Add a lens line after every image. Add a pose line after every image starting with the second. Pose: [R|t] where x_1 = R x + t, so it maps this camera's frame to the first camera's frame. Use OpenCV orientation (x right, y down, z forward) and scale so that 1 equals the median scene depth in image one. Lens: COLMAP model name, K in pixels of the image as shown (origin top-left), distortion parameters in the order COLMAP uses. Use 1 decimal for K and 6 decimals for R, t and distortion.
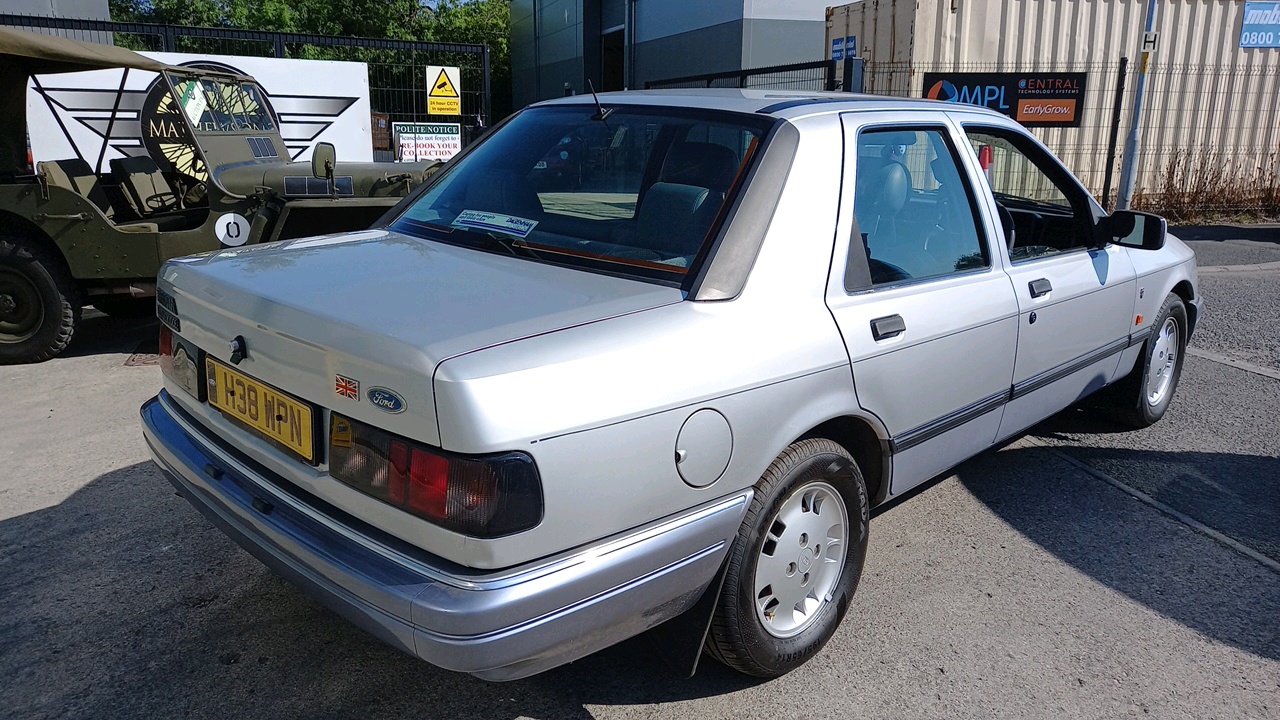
lens RADIAL K [[917.9, 0, 645.0], [0, 917.9, 359.1], [0, 0, 1]] dist [0.075032, -0.076385]
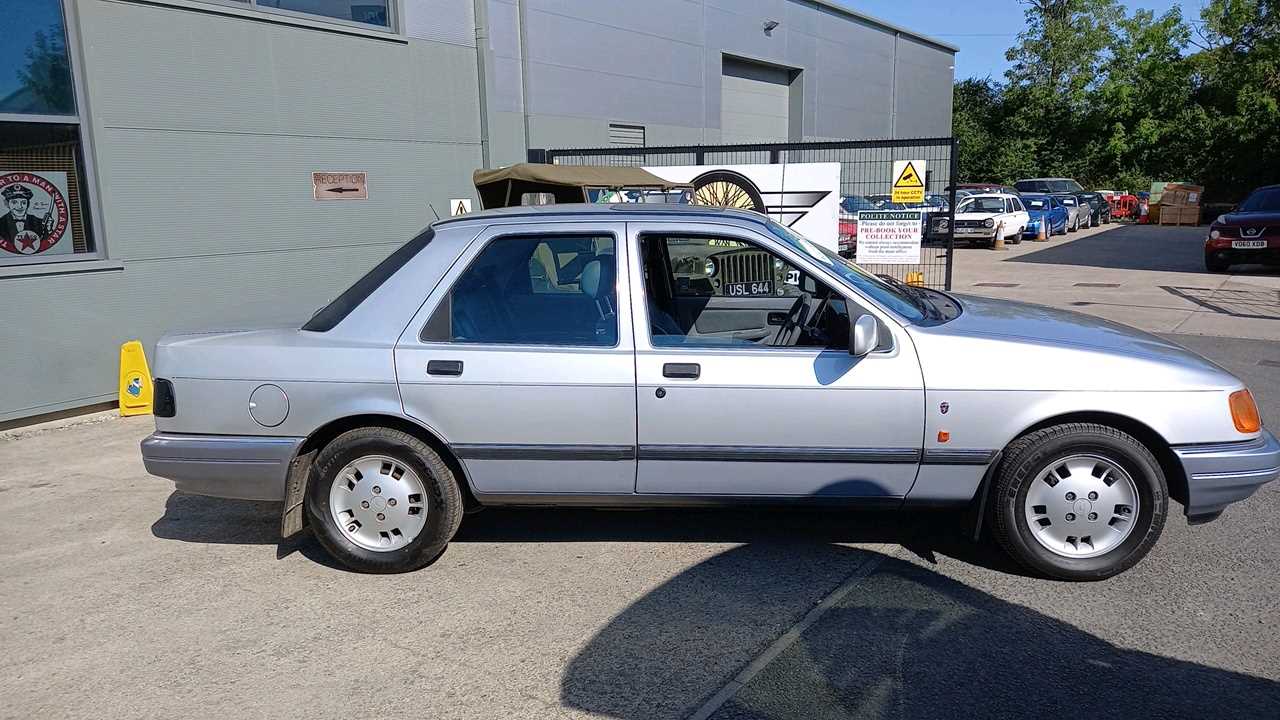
lens RADIAL K [[917.9, 0, 645.0], [0, 917.9, 359.1], [0, 0, 1]] dist [0.075032, -0.076385]
pose [[0.643392, 0.114080, -0.756989, 0.469934], [-0.172412, 0.985023, 0.001906, -0.031321], [0.745869, 0.129288, 0.653425, 0.077496]]
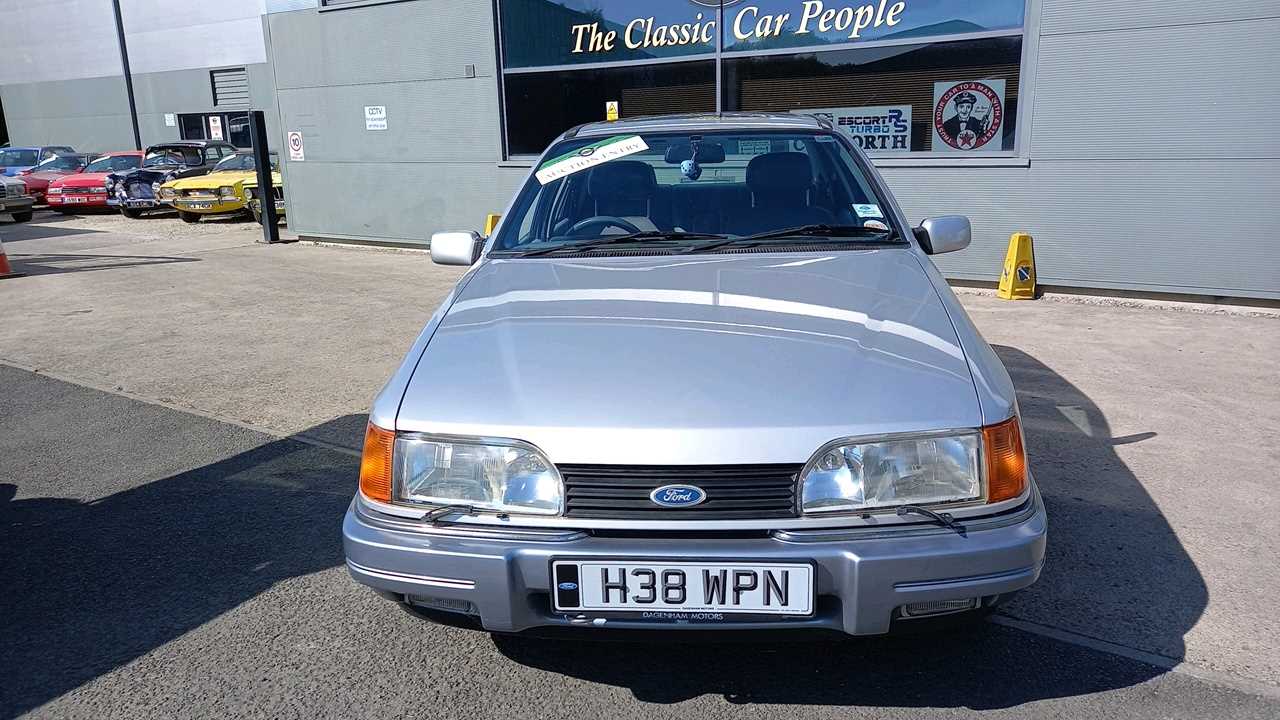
lens RADIAL K [[917.9, 0, 645.0], [0, 917.9, 359.1], [0, 0, 1]] dist [0.075032, -0.076385]
pose [[-0.750611, 0.166160, -0.639511, 0.432677], [-0.155893, 0.896005, 0.415779, -0.200132], [0.642091, 0.411783, -0.646648, 0.769610]]
